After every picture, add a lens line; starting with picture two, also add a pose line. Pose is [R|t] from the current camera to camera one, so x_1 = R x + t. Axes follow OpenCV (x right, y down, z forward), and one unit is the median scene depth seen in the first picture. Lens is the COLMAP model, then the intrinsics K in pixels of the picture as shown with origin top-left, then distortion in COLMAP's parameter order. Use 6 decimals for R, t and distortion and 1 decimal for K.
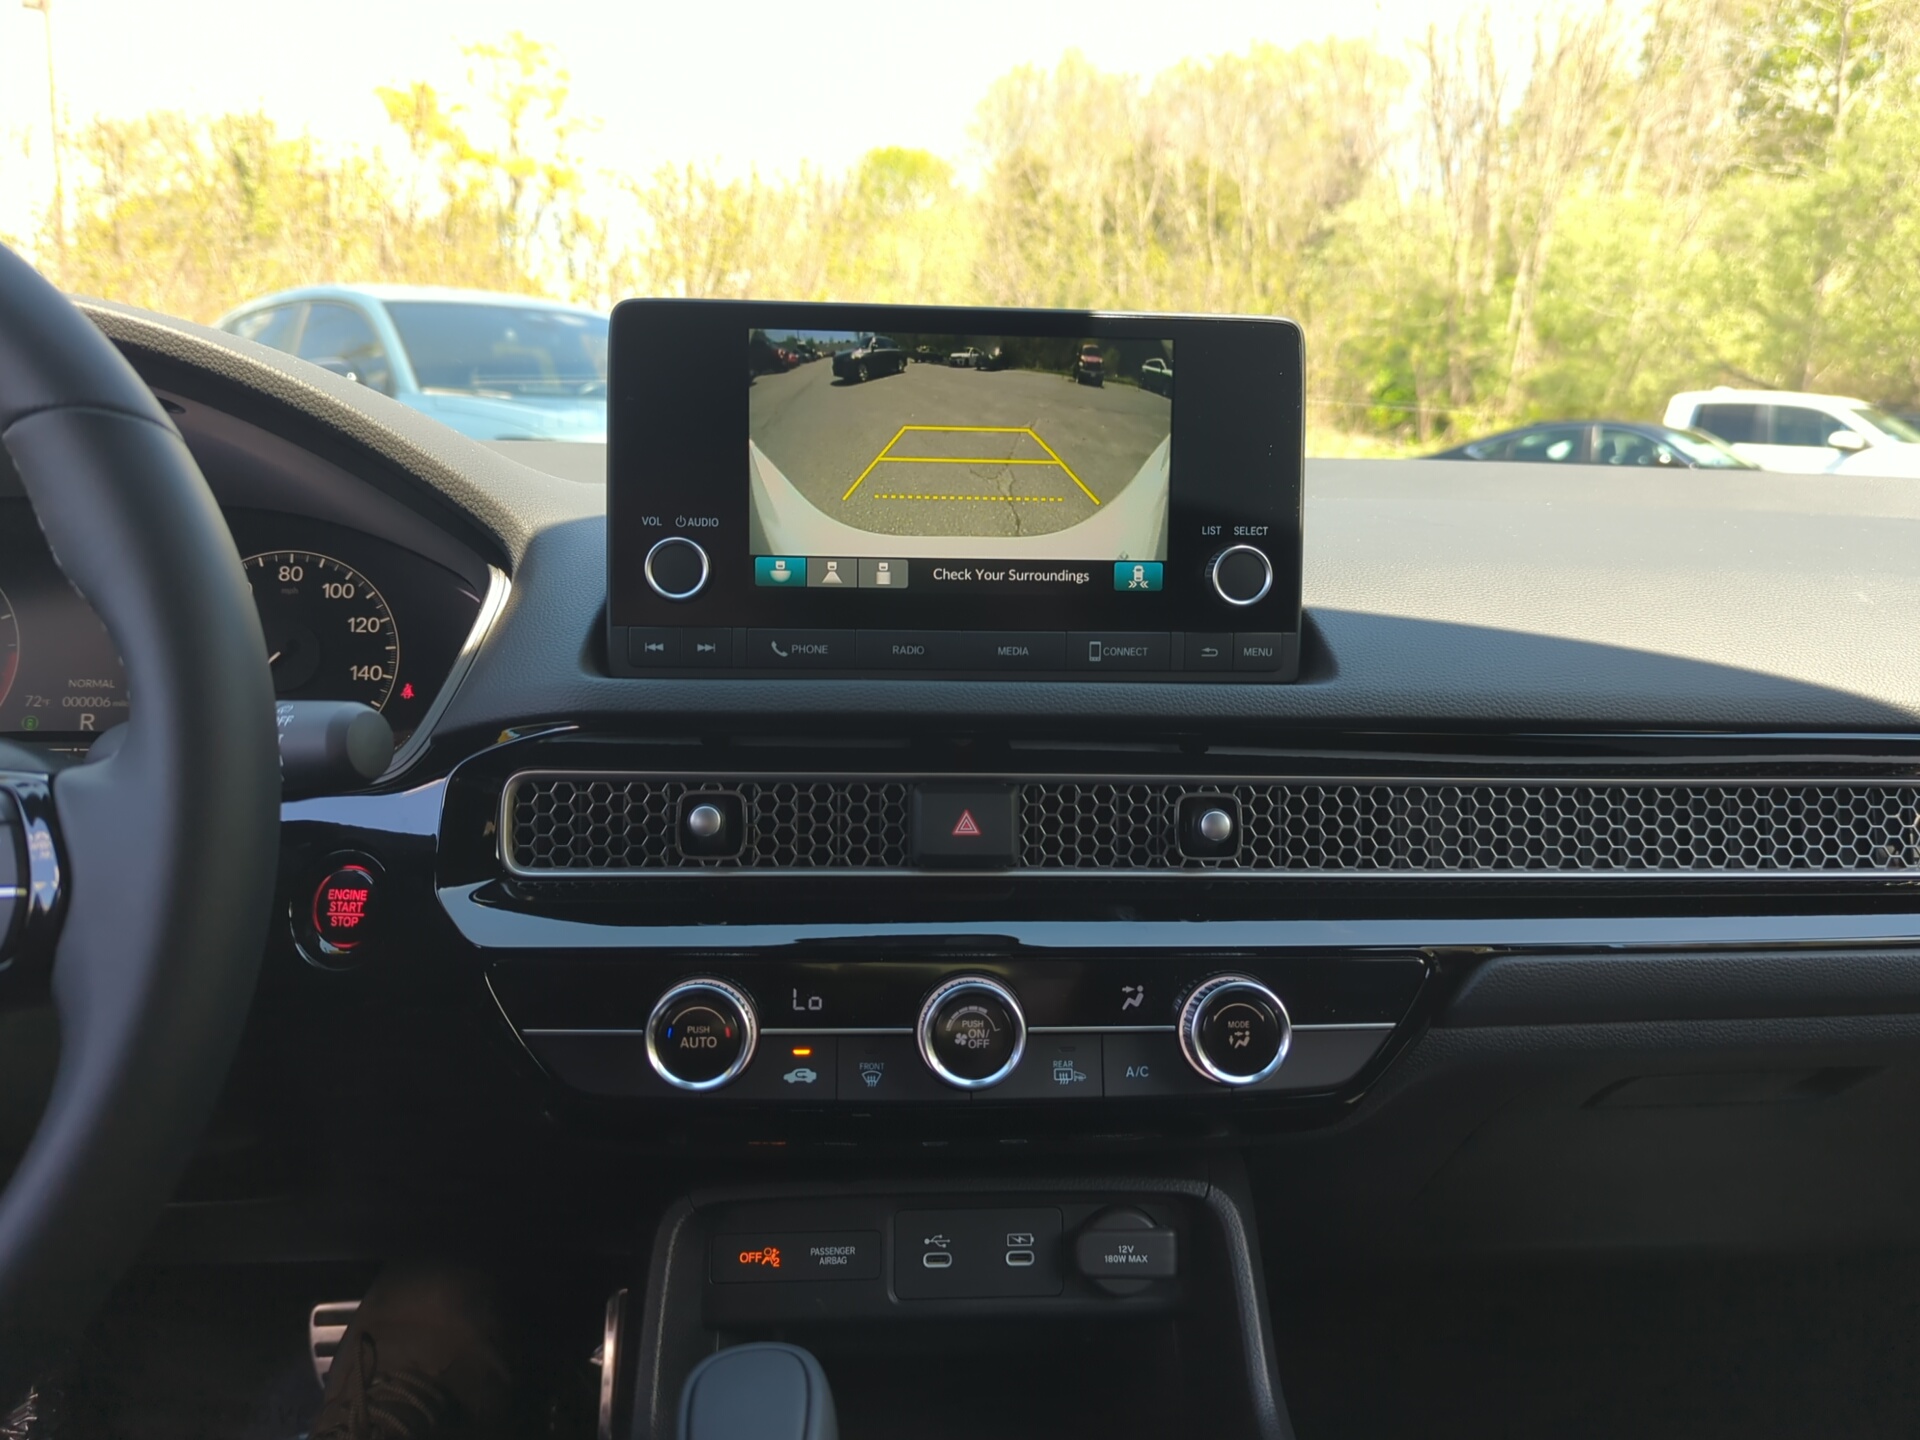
lens RADIAL K [[1574.8, 0, 969.9], [0, 1574.8, 692.0], [0, 0, 1]] dist [0.042410, -0.025473]
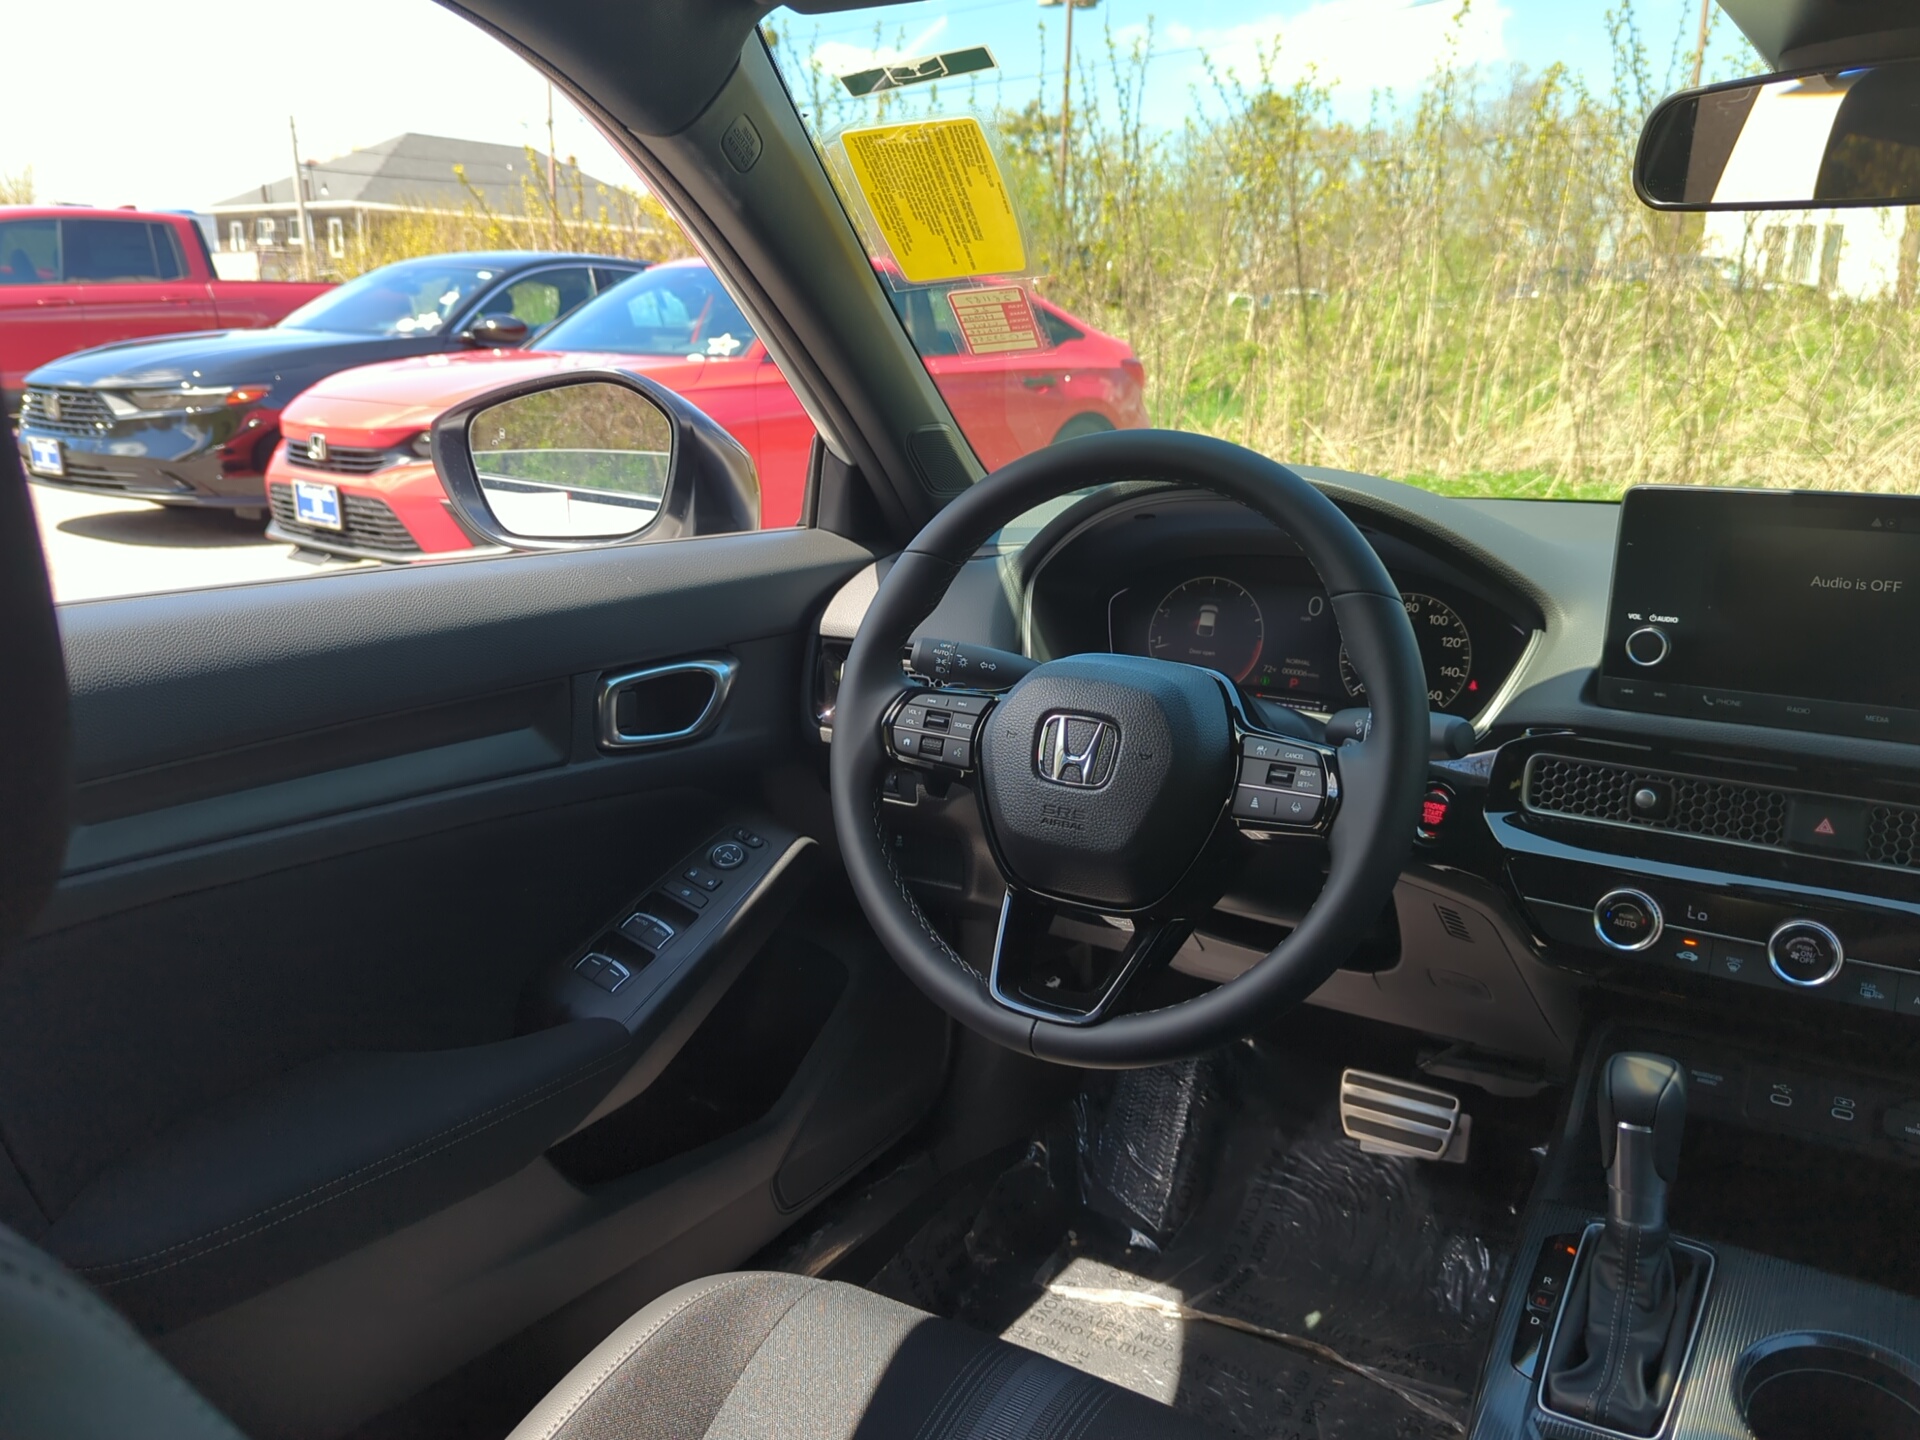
lens RADIAL K [[1577.1, 0, 969.1], [0, 1577.1, 689.0], [0, 0, 1]] dist [0.055842, -0.056546]
pose [[0.807510, 0.116318, -0.578272, 0.211108], [-0.078858, 0.992852, 0.089592, -0.125812], [0.584559, -0.026746, 0.810910, -0.778554]]
